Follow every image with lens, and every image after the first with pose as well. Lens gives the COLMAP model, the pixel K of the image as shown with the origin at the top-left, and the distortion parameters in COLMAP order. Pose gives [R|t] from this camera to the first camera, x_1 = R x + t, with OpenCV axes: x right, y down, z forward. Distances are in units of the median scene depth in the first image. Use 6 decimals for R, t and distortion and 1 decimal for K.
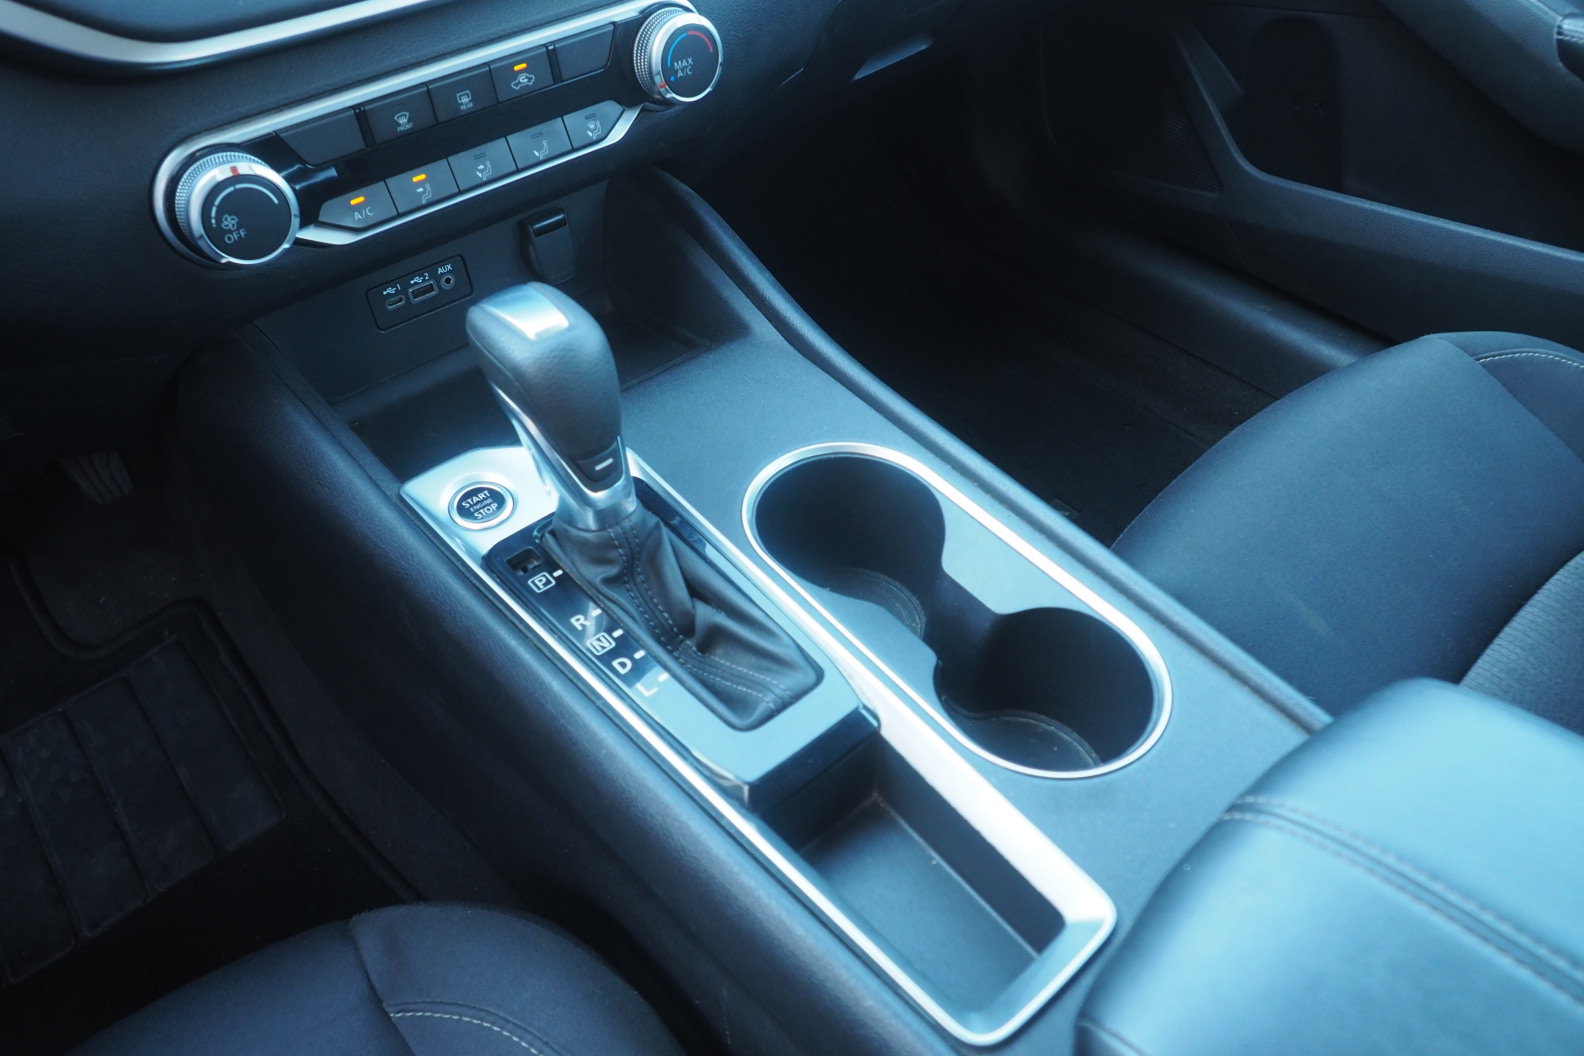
lens RADIAL K [[1114.2, 0, 797.8], [0, 1114.2, 531.7], [0, 0, 1]] dist [-0.031857, 0.000469]
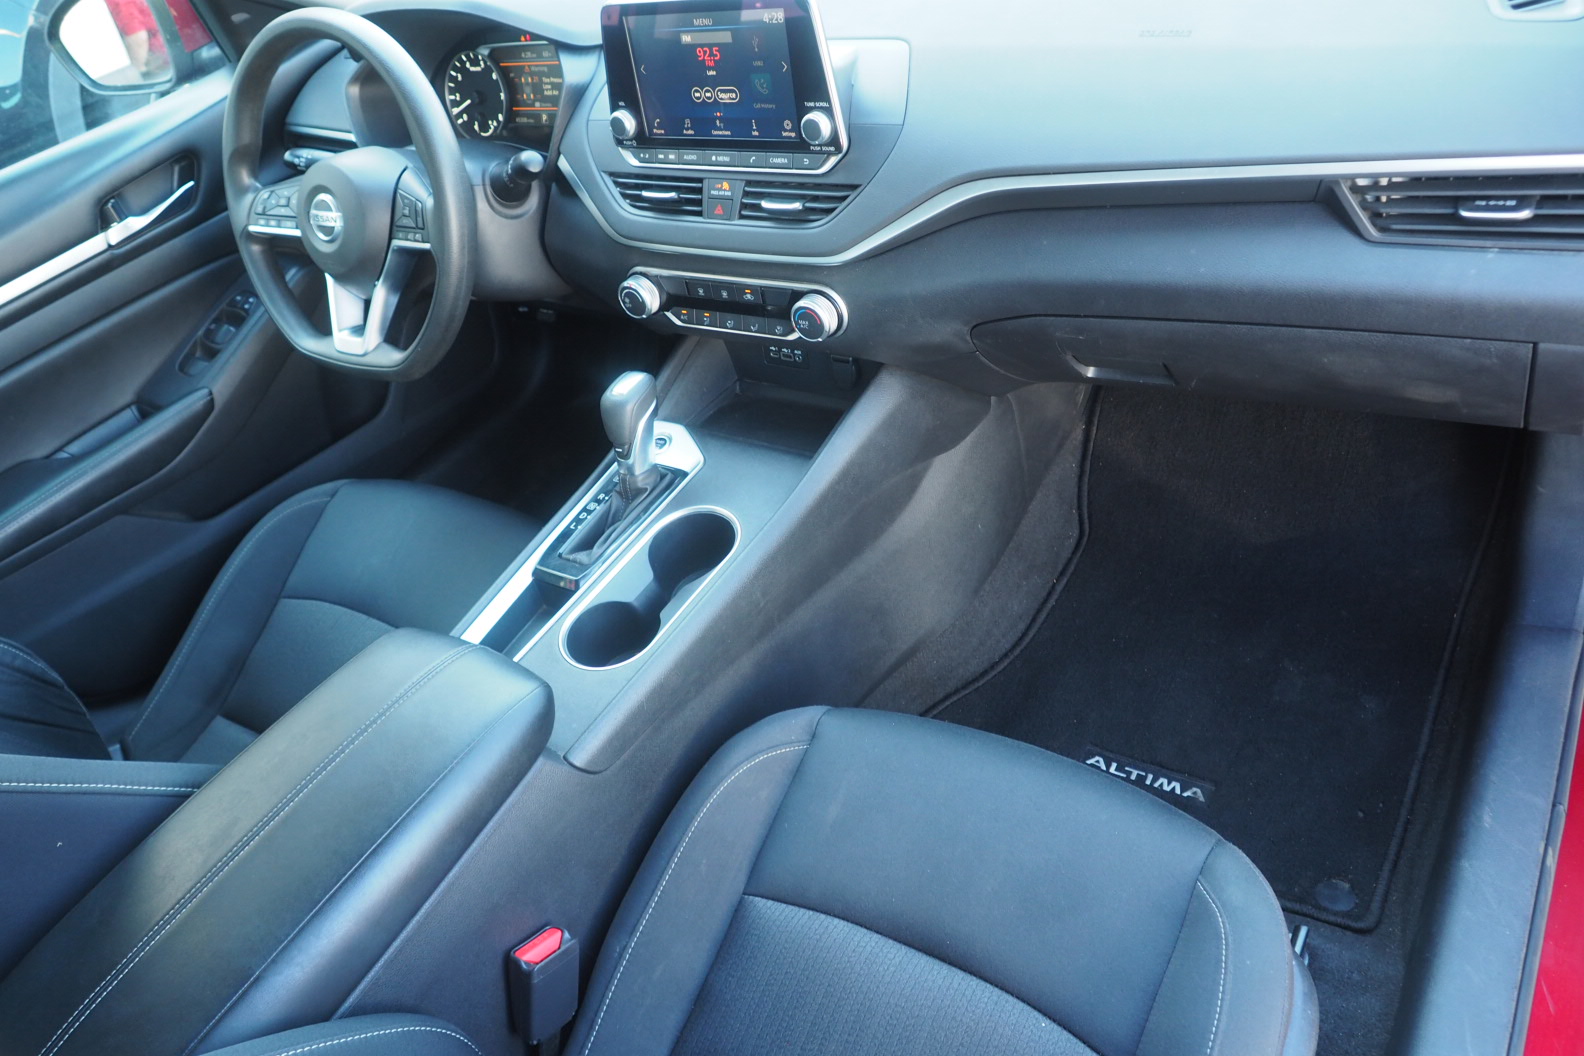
lens RADIAL K [[1114.2, 0, 797.8], [0, 1114.2, 531.7], [0, 0, 1]] dist [-0.031857, 0.000469]
pose [[0.290391, 0.589866, -0.753480, 1.654915], [-0.497446, 0.765708, 0.407724, -0.975568], [0.817448, 0.256416, 0.515781, 0.082375]]
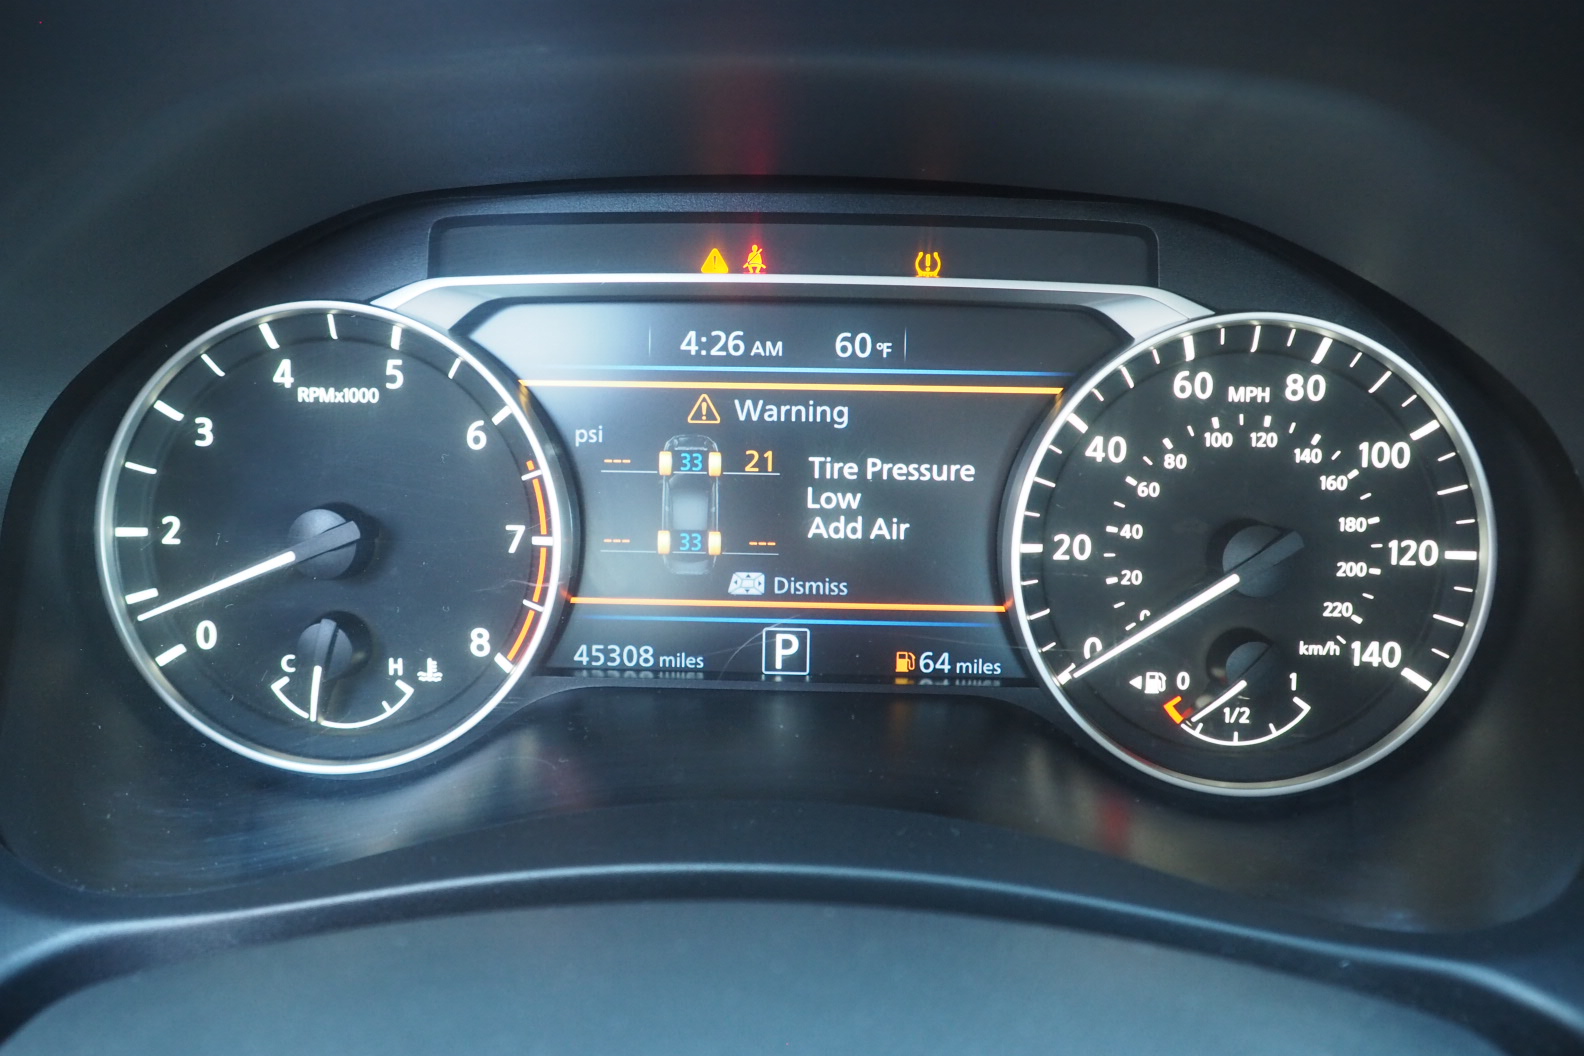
lens RADIAL K [[1113.5, 0, 795.5], [0, 1113.5, 534.6], [0, 0, 1]] dist [-0.046952, 0.003197]
pose [[0.734396, 0.290903, -0.613219, -0.814411], [-0.489911, 0.852497, -0.182308, -0.299283], [0.469733, 0.434310, 0.768587, 0.280829]]
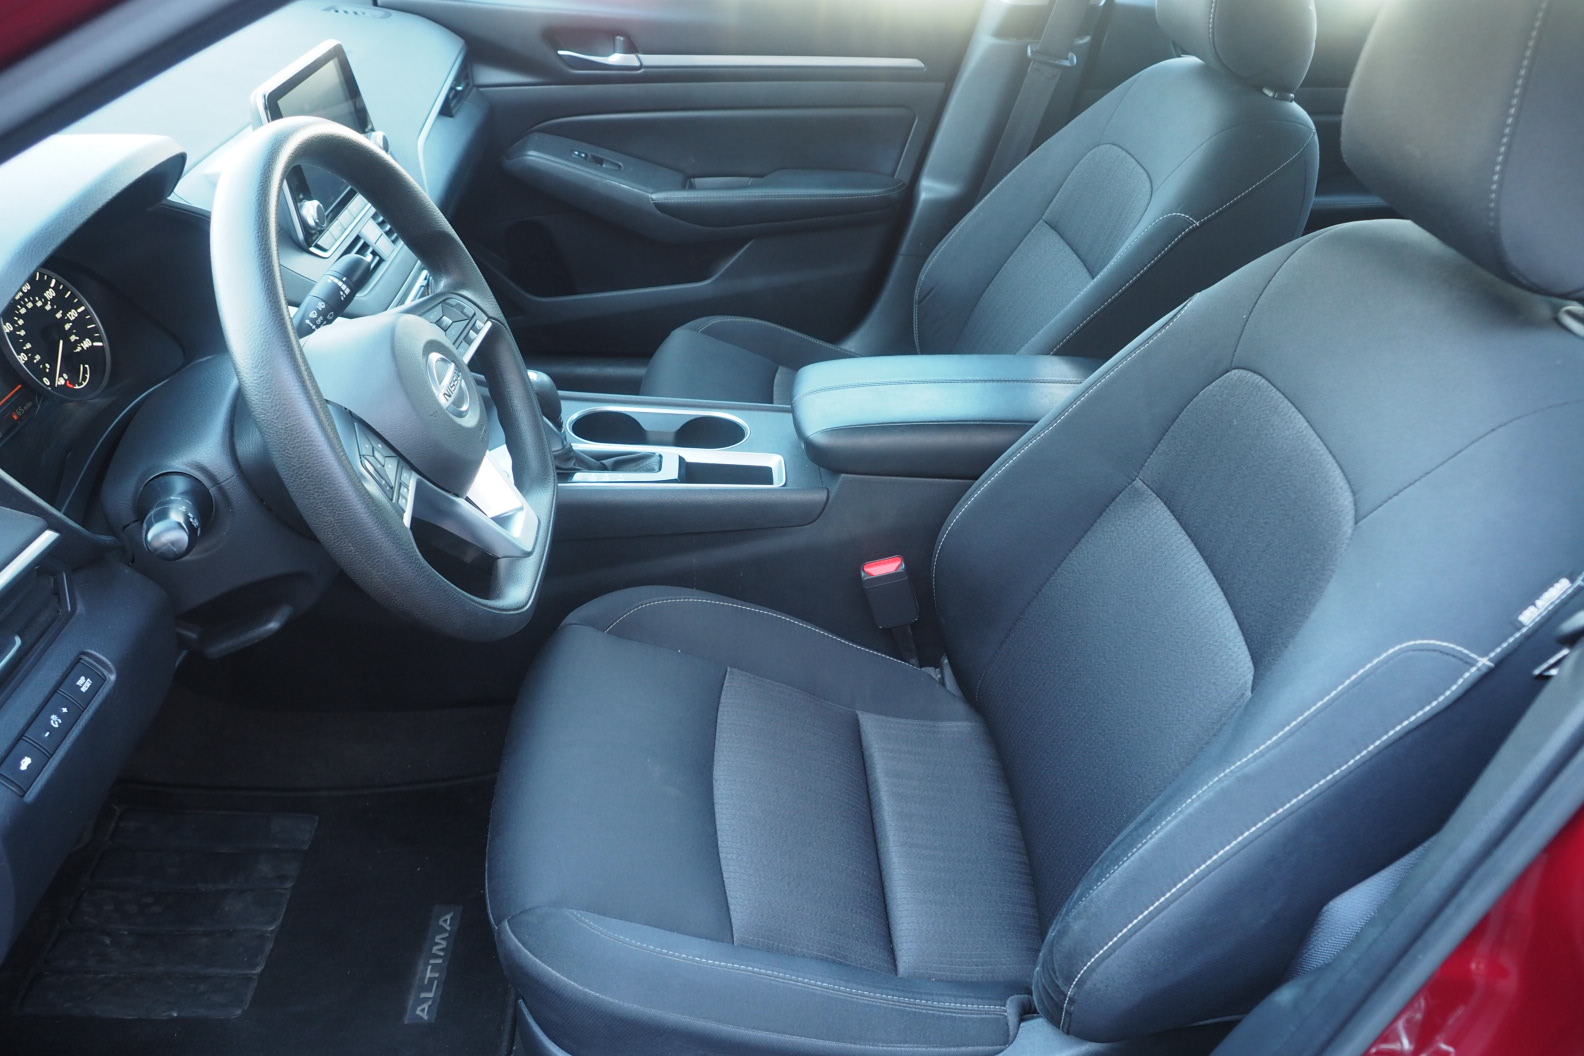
lens RADIAL K [[1114.2, 0, 797.8], [0, 1114.2, 531.7], [0, 0, 1]] dist [-0.031857, 0.000469]
pose [[0.612423, -0.406398, 0.678070, -1.534823], [0.505589, 0.860738, 0.059239, 0.263170], [-0.607715, 0.306545, 0.732606, -1.091424]]
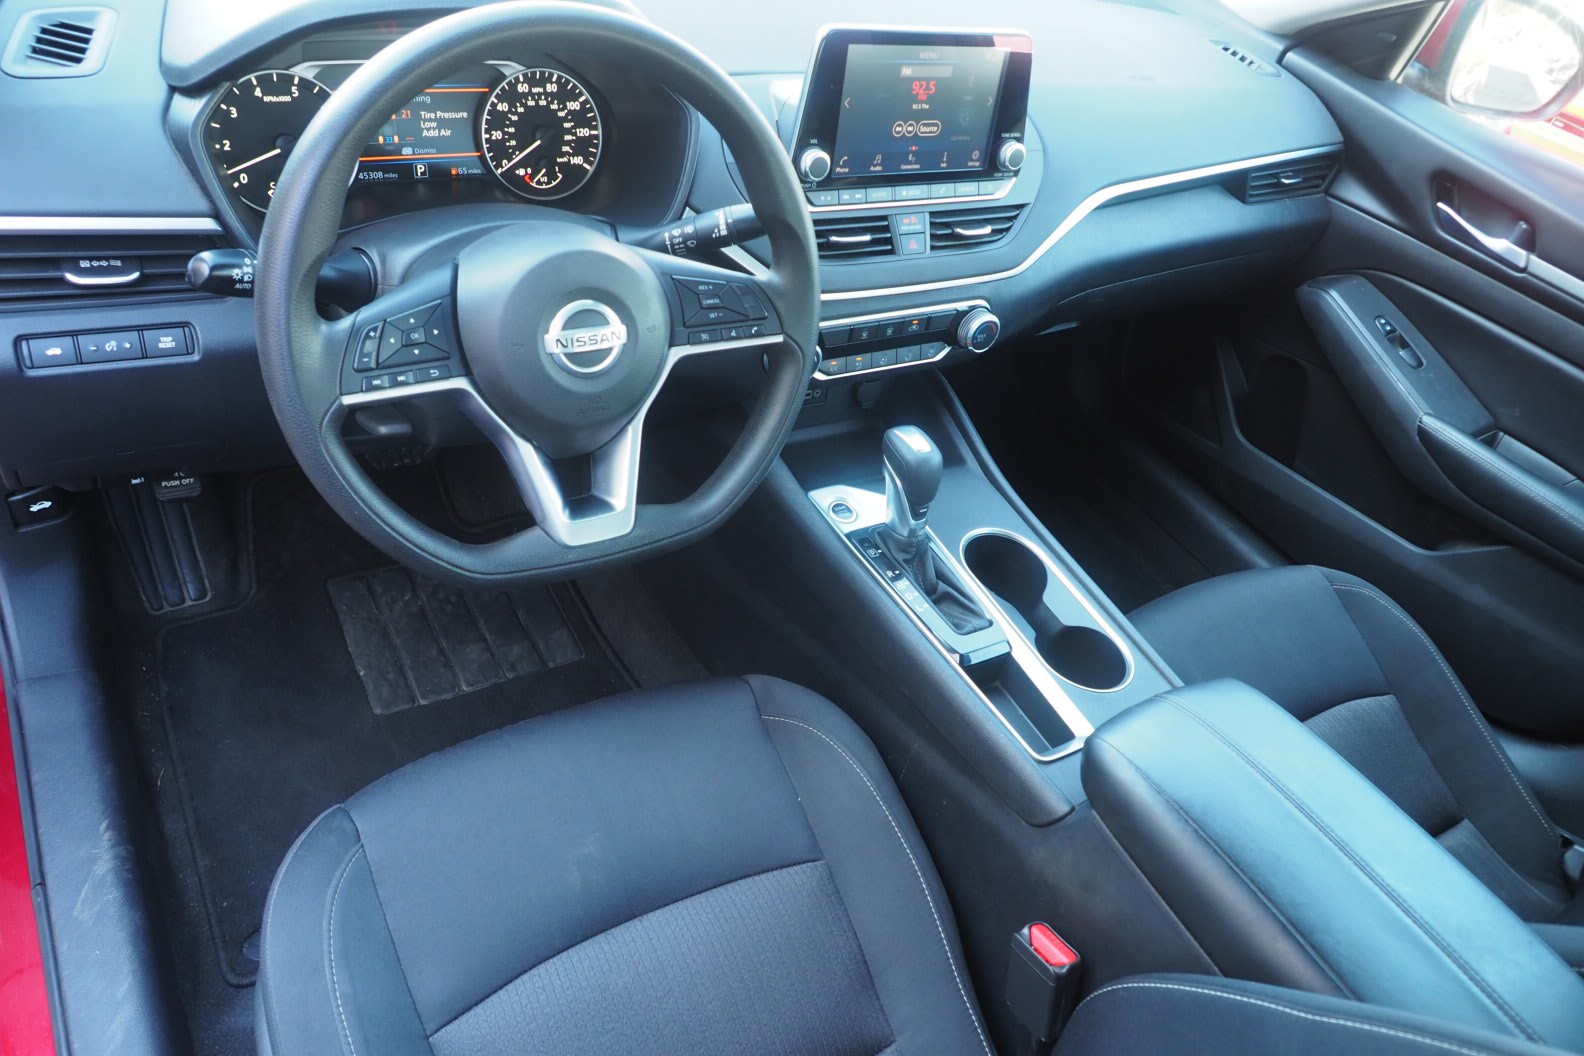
lens RADIAL K [[1114.2, 0, 797.8], [0, 1114.2, 531.7], [0, 0, 1]] dist [-0.031857, 0.000469]
pose [[0.961177, 0.275239, 0.019532, -0.393879], [-0.272906, 0.958707, -0.080016, 0.203885], [-0.040749, 0.071579, 0.996602, -1.103389]]
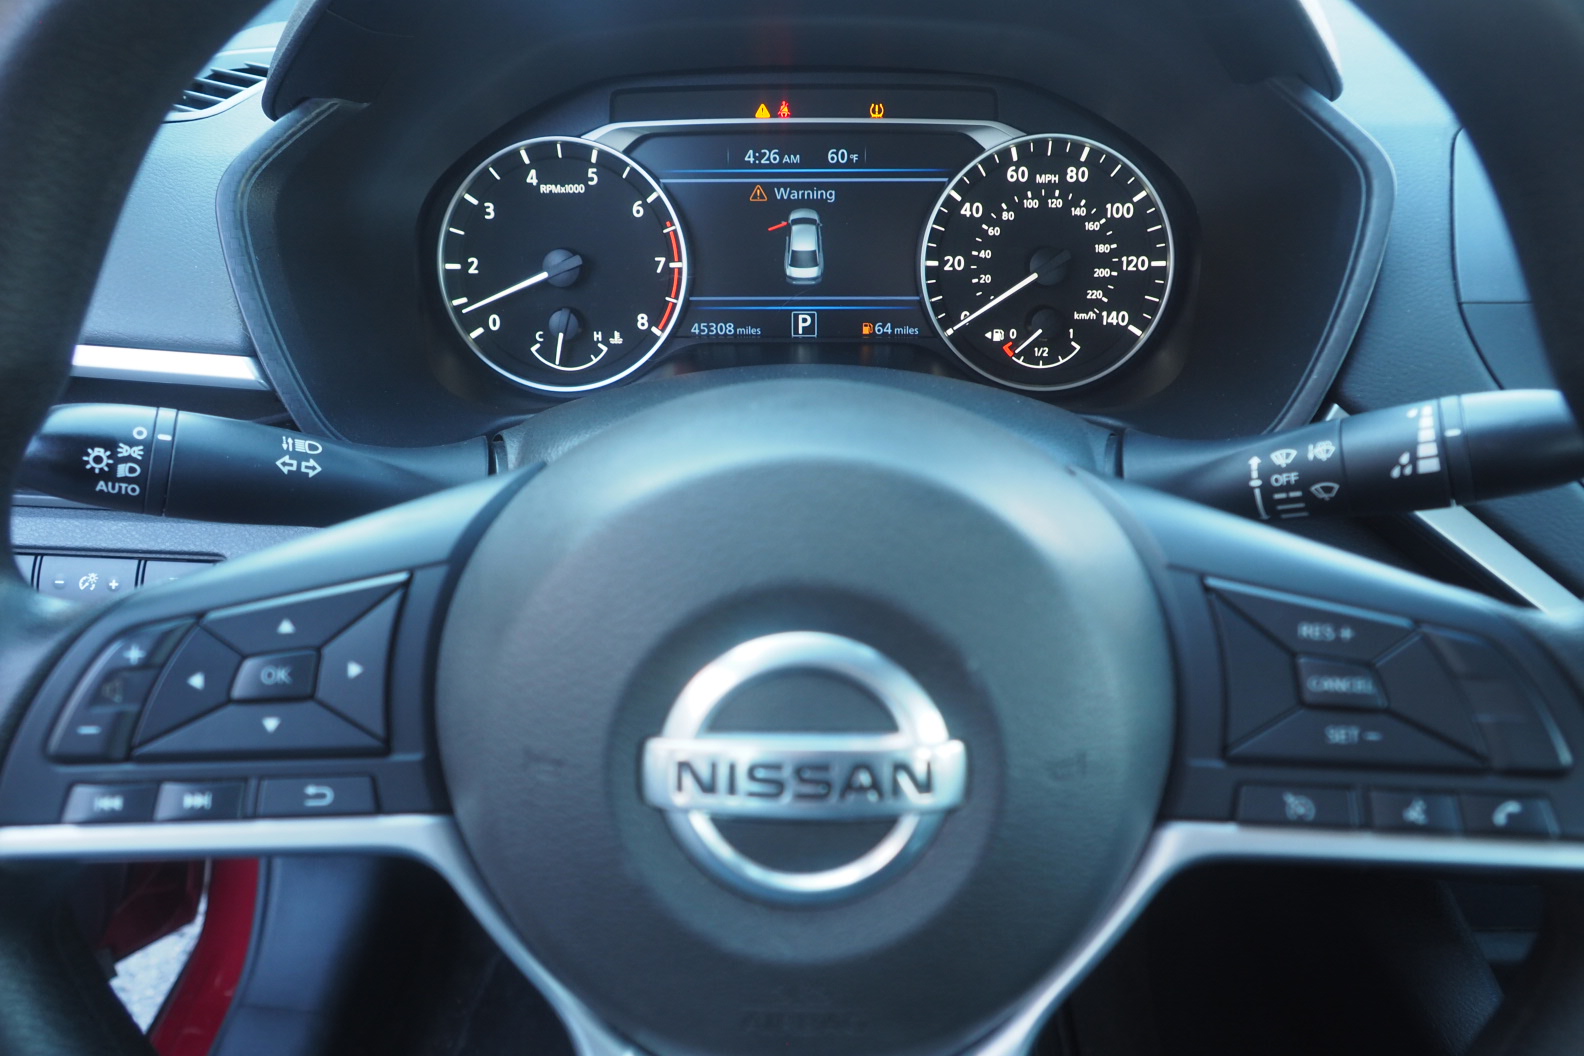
lens RADIAL K [[1113.5, 0, 795.5], [0, 1113.5, 534.6], [0, 0, 1]] dist [-0.046952, 0.003197]
pose [[0.740714, 0.359513, -0.567533, -0.503211], [-0.473545, 0.878622, -0.061467, -0.118262], [0.476549, 0.314282, 0.821053, -0.048225]]
